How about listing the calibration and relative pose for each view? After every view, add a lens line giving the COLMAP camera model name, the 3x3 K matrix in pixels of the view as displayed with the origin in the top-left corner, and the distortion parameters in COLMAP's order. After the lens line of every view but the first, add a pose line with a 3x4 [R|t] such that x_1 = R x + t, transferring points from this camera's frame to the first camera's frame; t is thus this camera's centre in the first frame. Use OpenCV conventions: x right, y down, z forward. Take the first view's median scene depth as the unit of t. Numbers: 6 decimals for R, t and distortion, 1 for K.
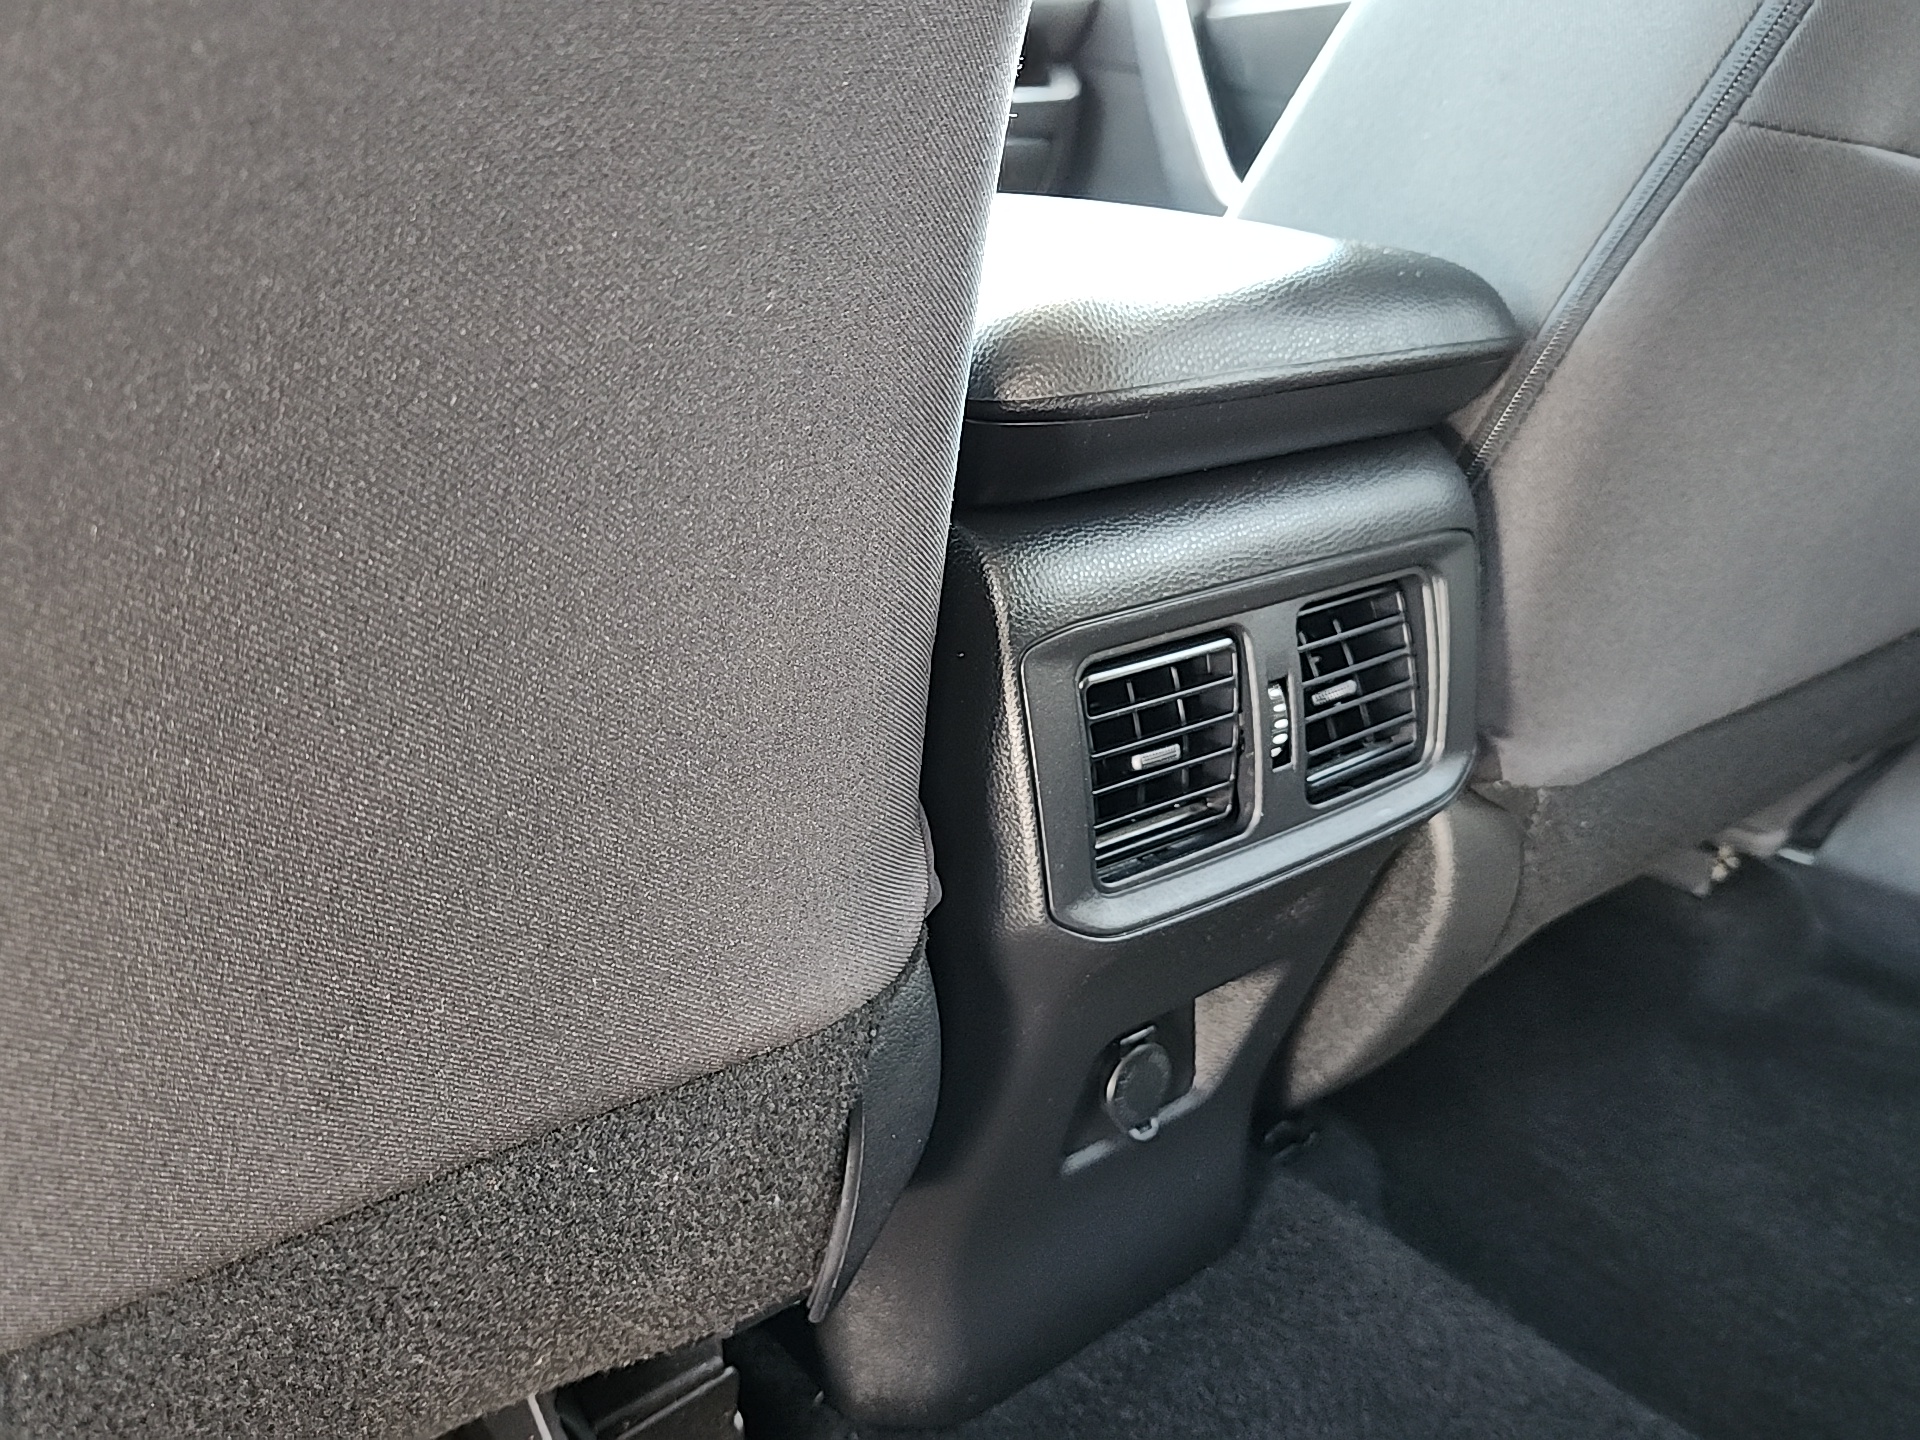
lens RADIAL K [[1556.6, 0, 957.9], [0, 1556.6, 727.6], [0, 0, 1]] dist [0.052639, -0.040602]
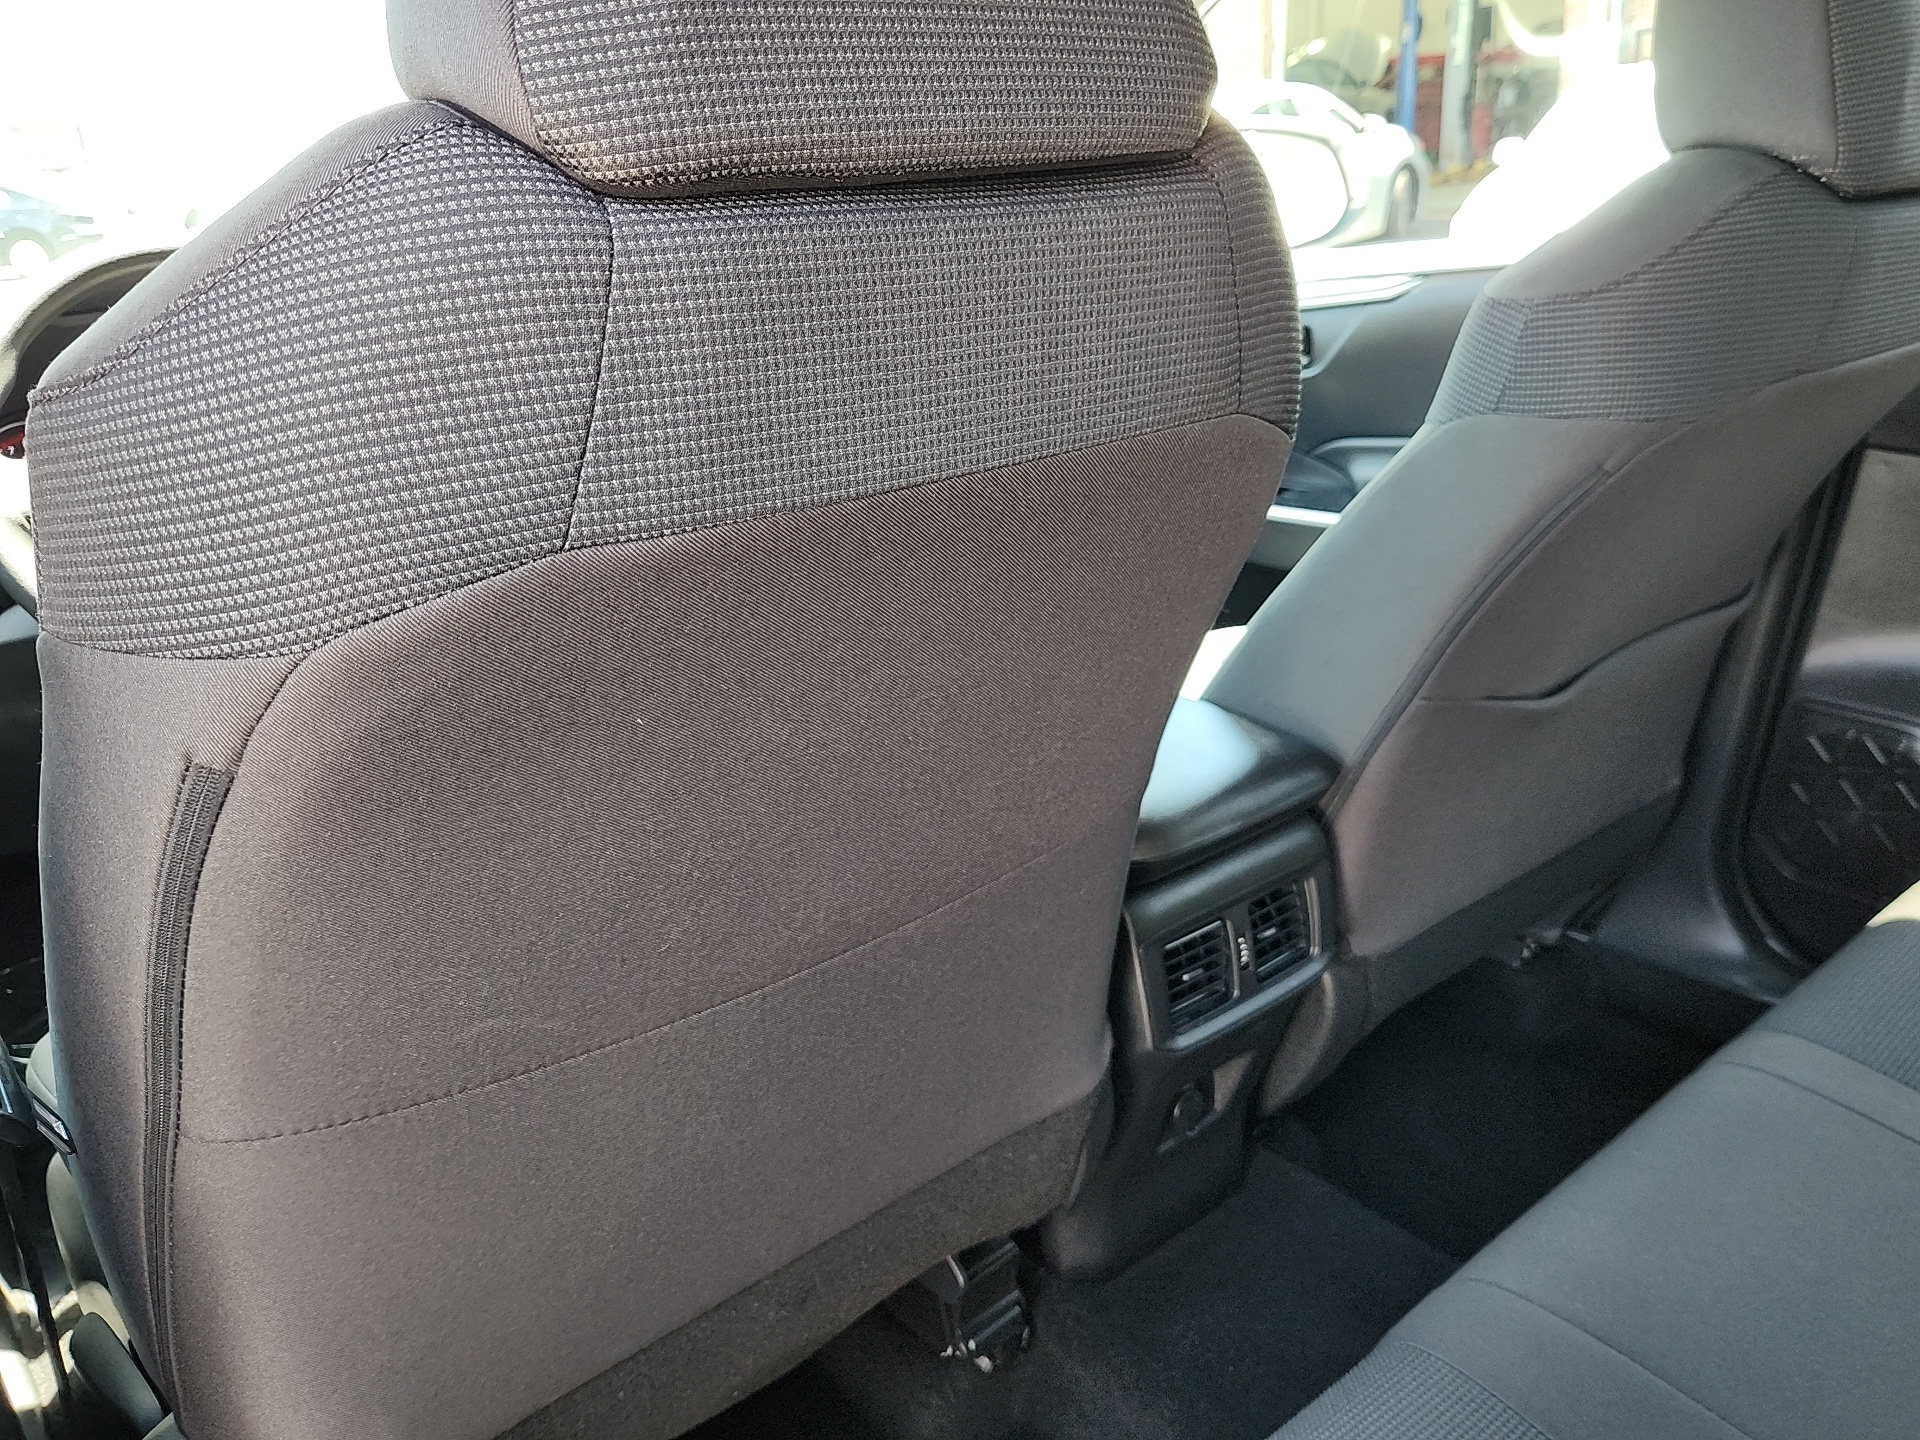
lens RADIAL K [[1556.6, 0, 963.1], [0, 1556.6, 710.7], [0, 0, 1]] dist [0.052639, -0.040602]
pose [[0.998589, -0.052159, 0.009950, -0.198394], [0.052331, 0.998470, -0.017859, -0.315037], [-0.009003, 0.018354, 0.999791, -1.221157]]
